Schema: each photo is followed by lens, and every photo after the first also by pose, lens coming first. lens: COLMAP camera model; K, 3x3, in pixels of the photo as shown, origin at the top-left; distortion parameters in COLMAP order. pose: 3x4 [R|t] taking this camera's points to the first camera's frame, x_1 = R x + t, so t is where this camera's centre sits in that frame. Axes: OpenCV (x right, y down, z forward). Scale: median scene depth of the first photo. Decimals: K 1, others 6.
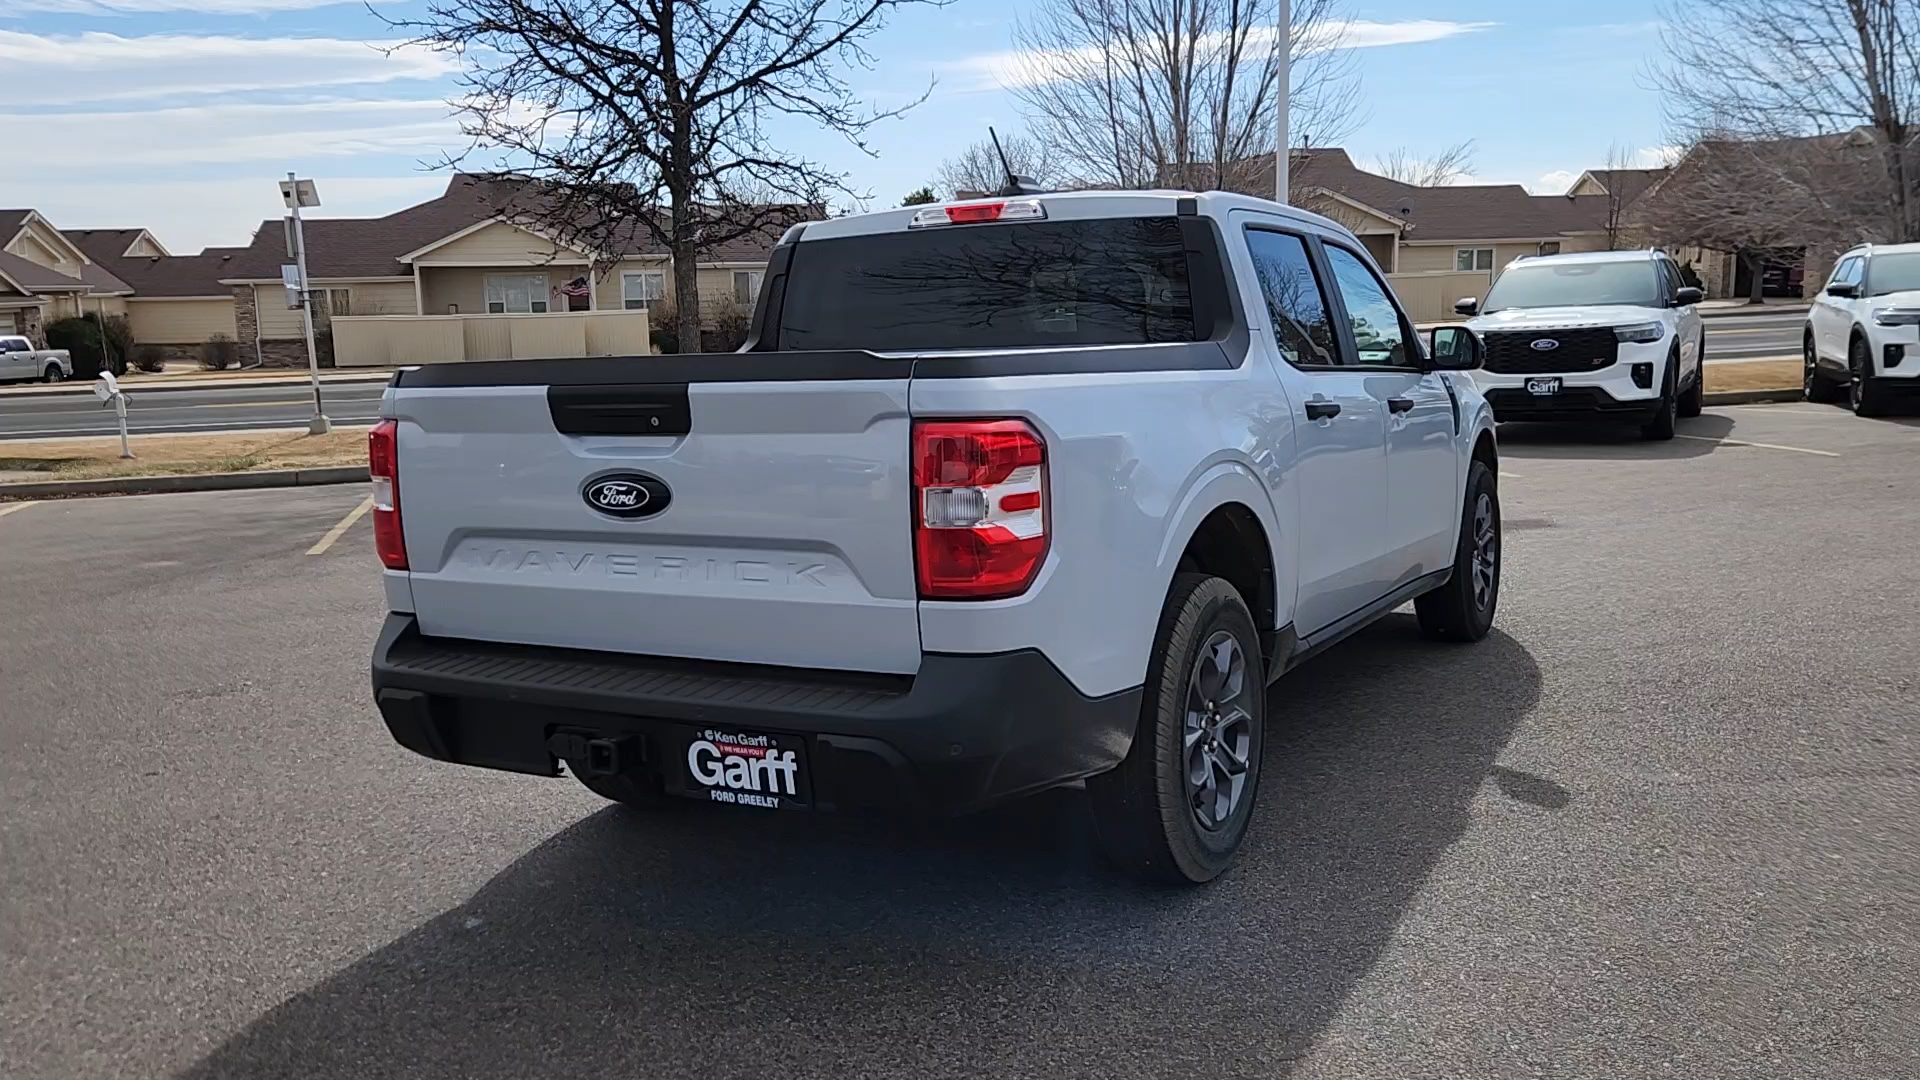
lens RADIAL K [[1621.4, 0, 948.9], [0, 1621.4, 534.2], [0, 0, 1]] dist [0.036017, -0.019380]
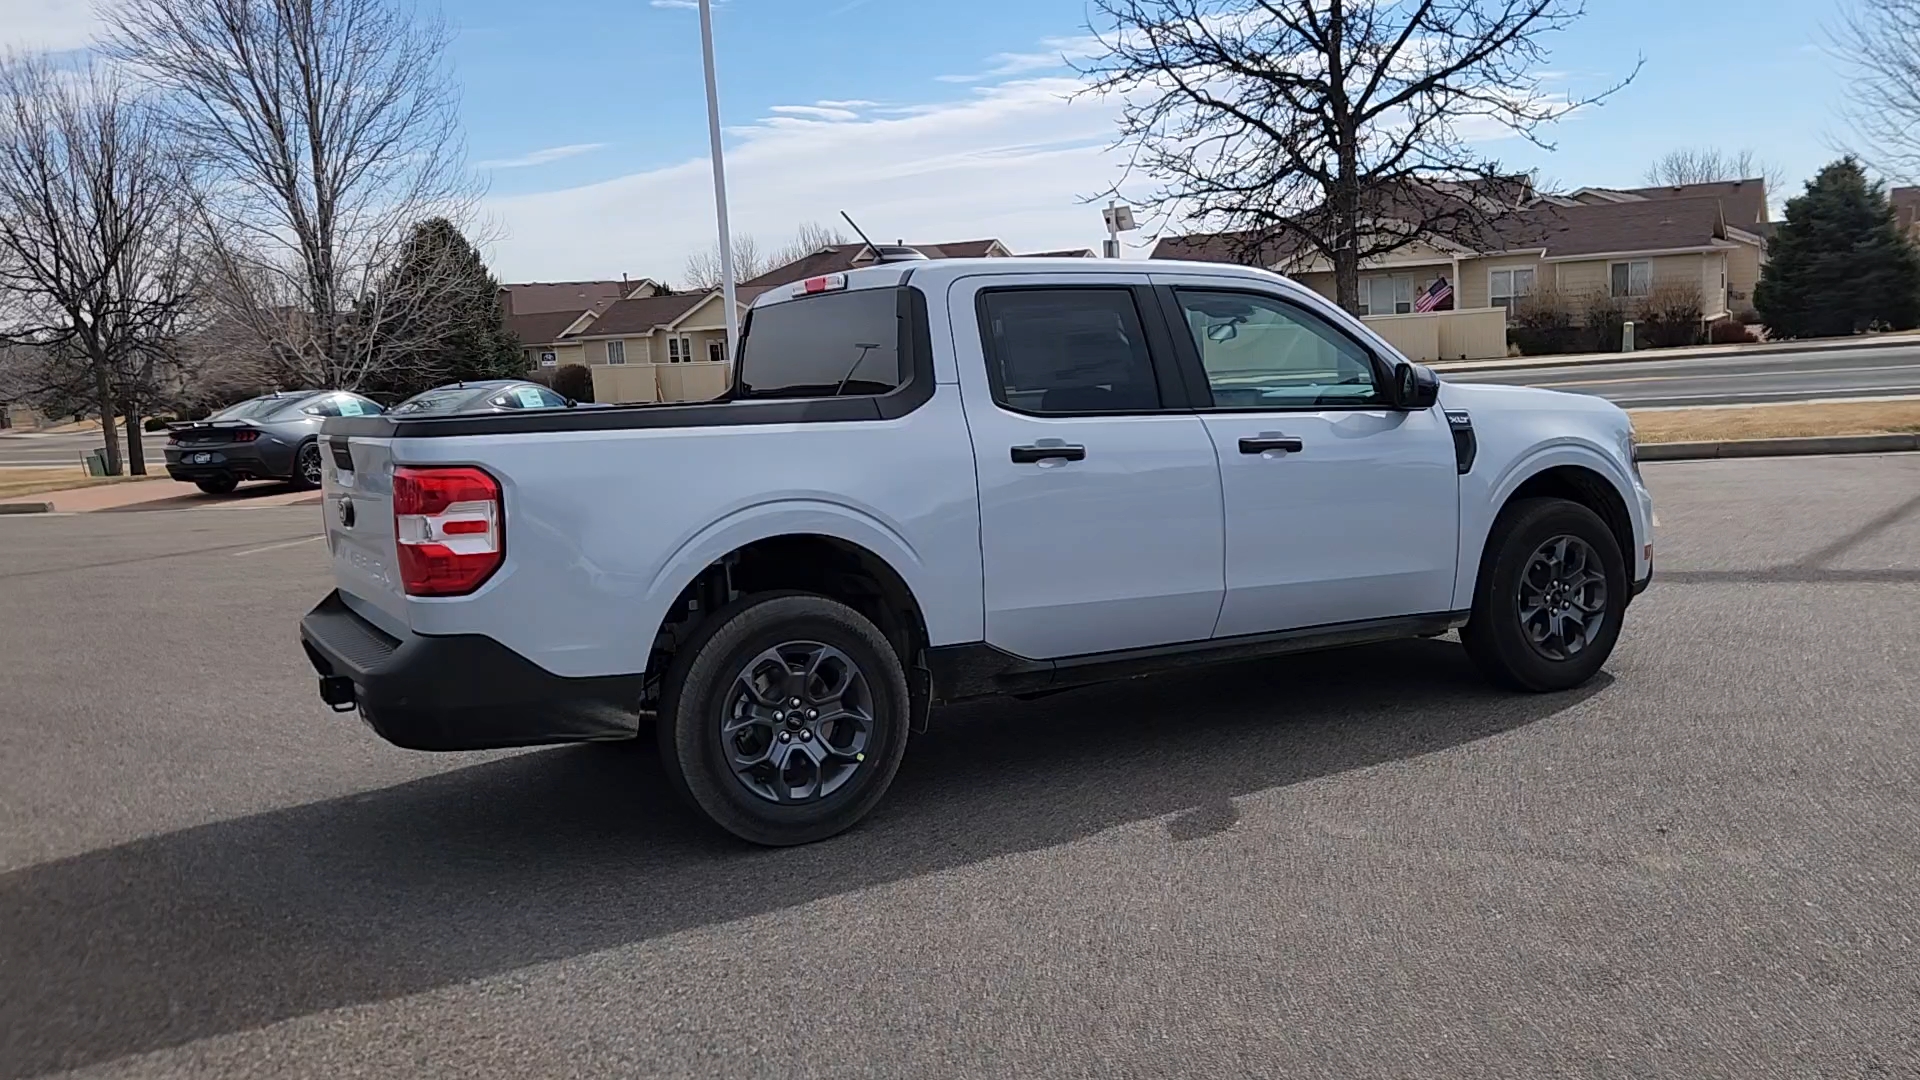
lens RADIAL K [[1621.4, 0, 947.4], [0, 1621.4, 531.0], [0, 0, 1]] dist [0.036017, -0.019380]
pose [[0.842197, 0.041833, -0.537545, 0.764866], [-0.041829, 0.999050, 0.012213, -0.034280], [0.537545, 0.012199, 0.843147, 0.038515]]
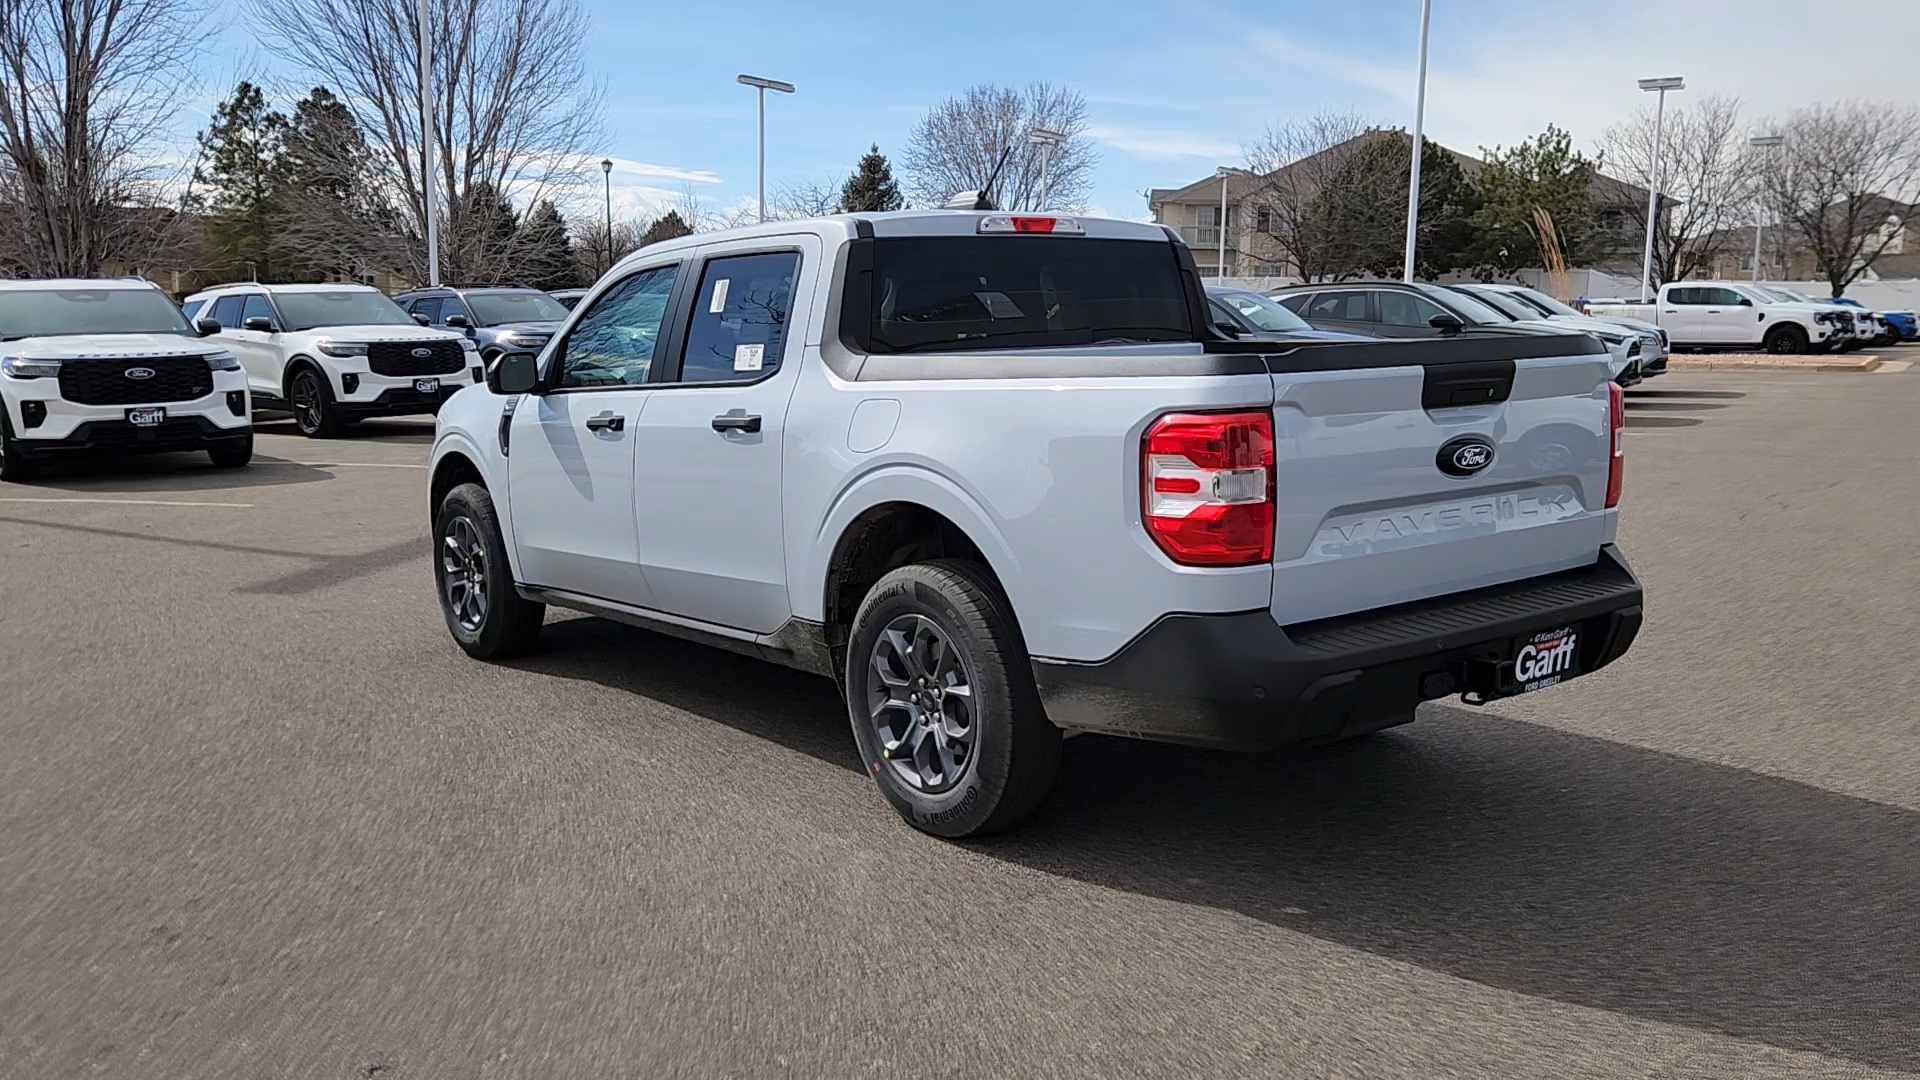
lens RADIAL K [[1621.4, 0, 951.4], [0, 1621.4, 533.5], [0, 0, 1]] dist [0.036017, -0.019380]
pose [[0.396241, -0.096566, 0.913054, -1.047420], [0.120445, 0.991327, 0.052574, -0.055594], [-0.910212, 0.089141, 0.404436, 0.635587]]
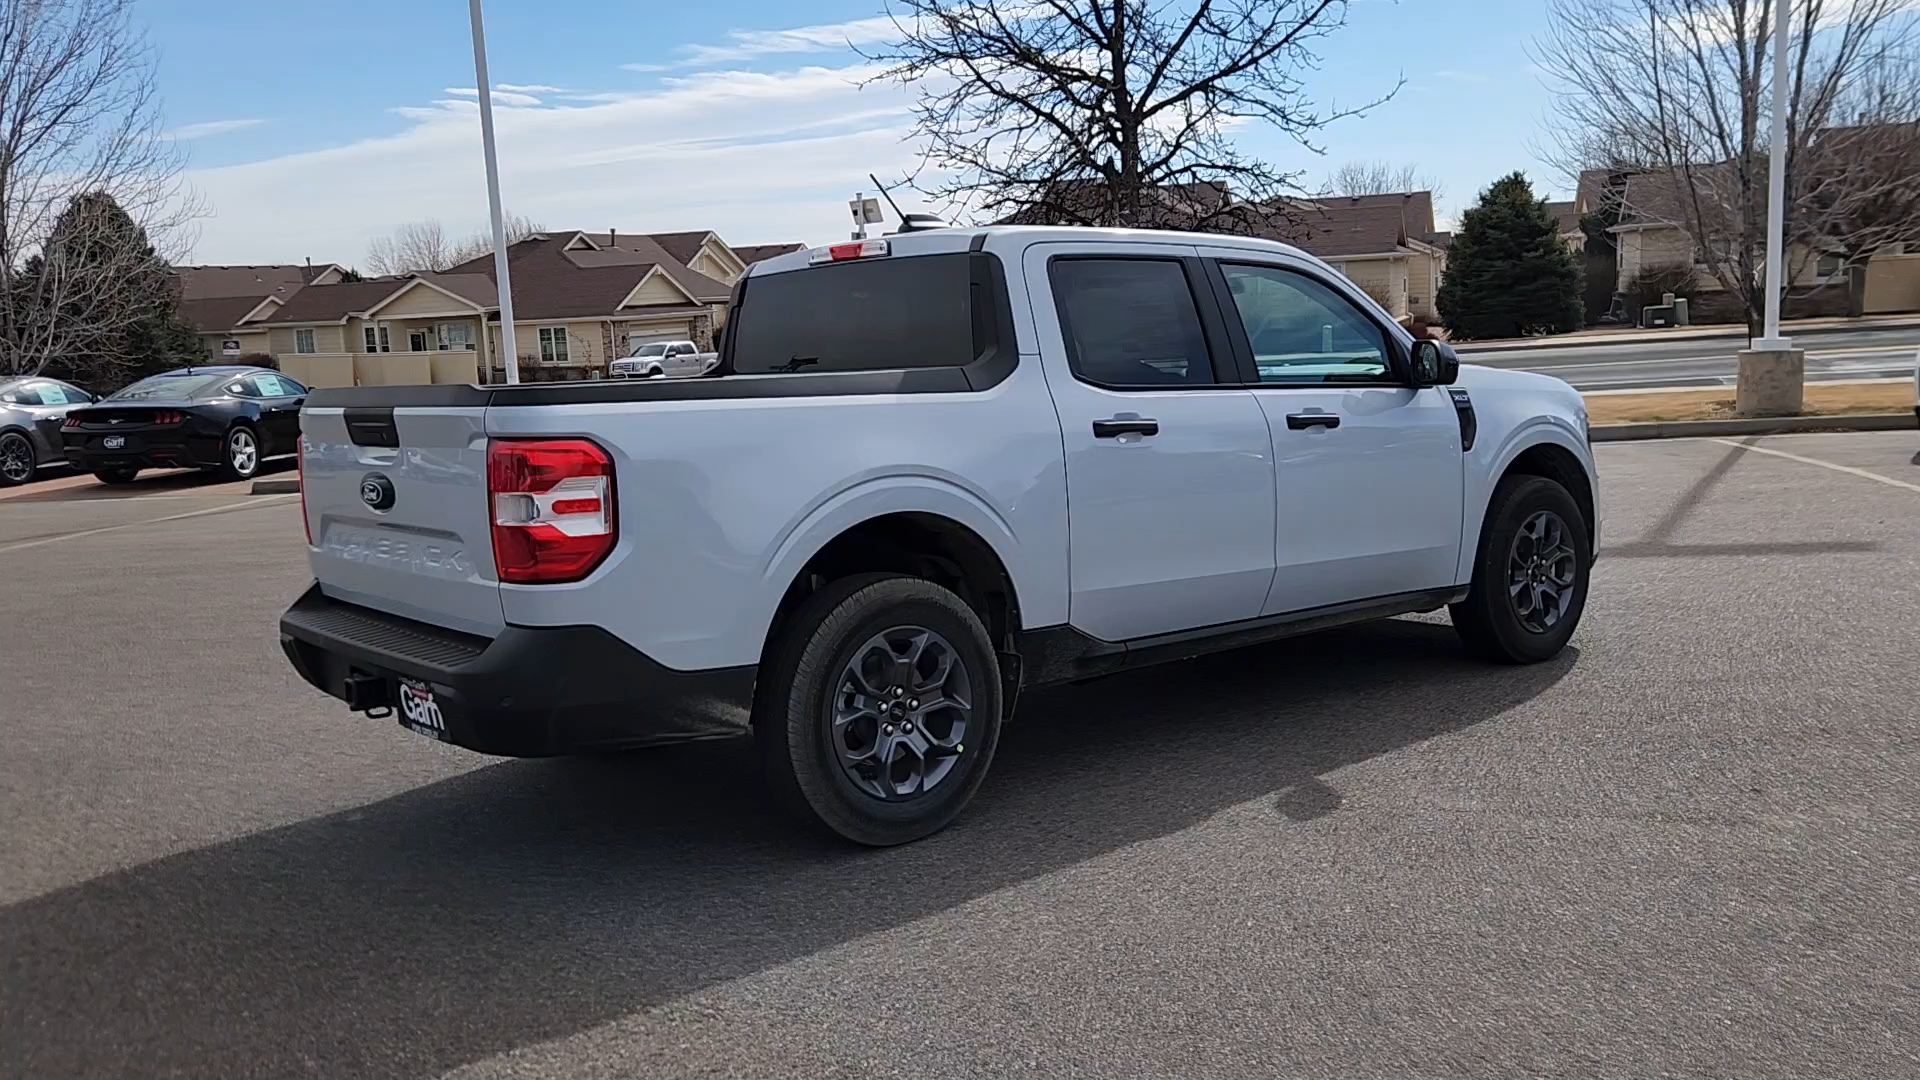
lens RADIAL K [[1621.4, 0, 949.0], [0, 1621.4, 535.9], [0, 0, 1]] dist [0.036017, -0.019380]
pose [[0.927332, 0.034164, -0.372677, 0.520024], [-0.032436, 0.999414, 0.010906, -0.013410], [0.372831, 0.001974, 0.927897, -0.027738]]
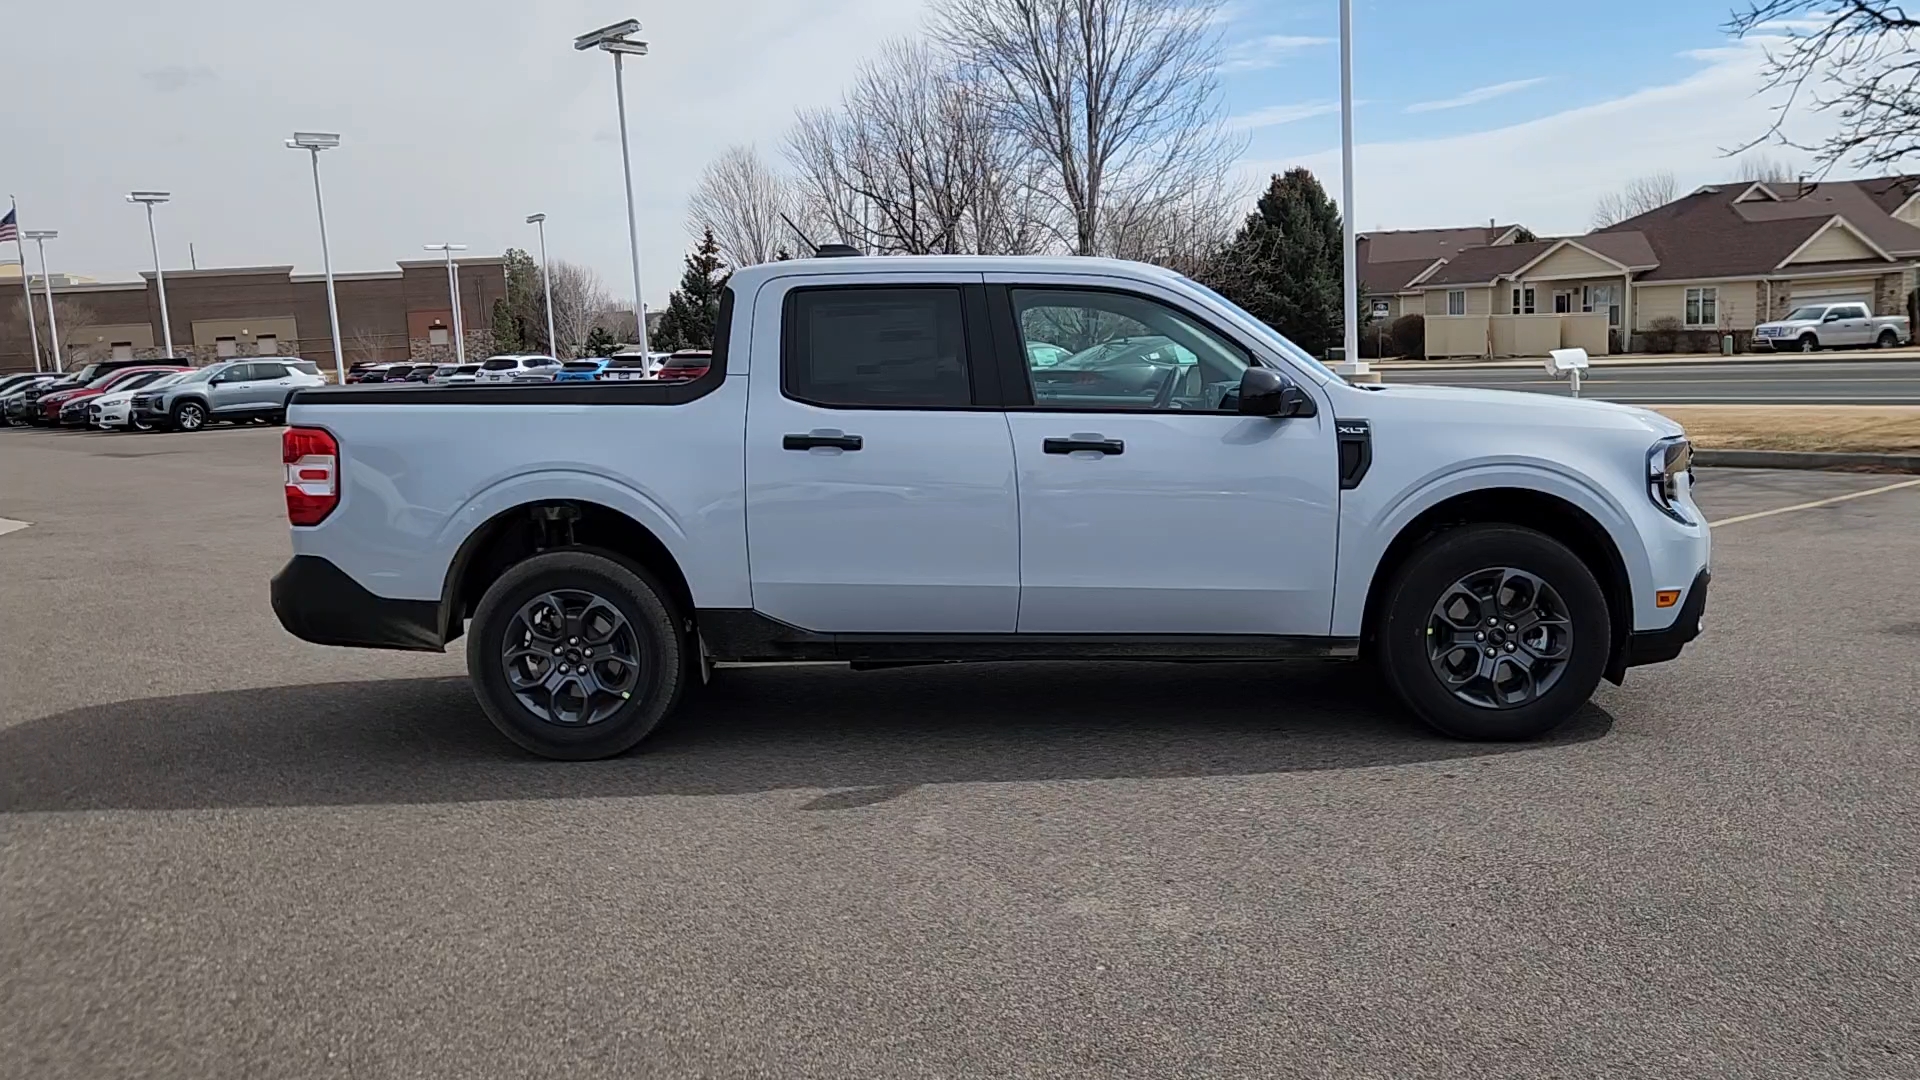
lens RADIAL K [[1621.4, 0, 950.5], [0, 1621.4, 540.6], [0, 0, 1]] dist [0.036017, -0.019380]
pose [[0.446209, 0.123380, -0.886383, 1.332074], [-0.098102, 0.991226, 0.088588, -0.119489], [0.889535, 0.047427, 0.454398, 0.548860]]
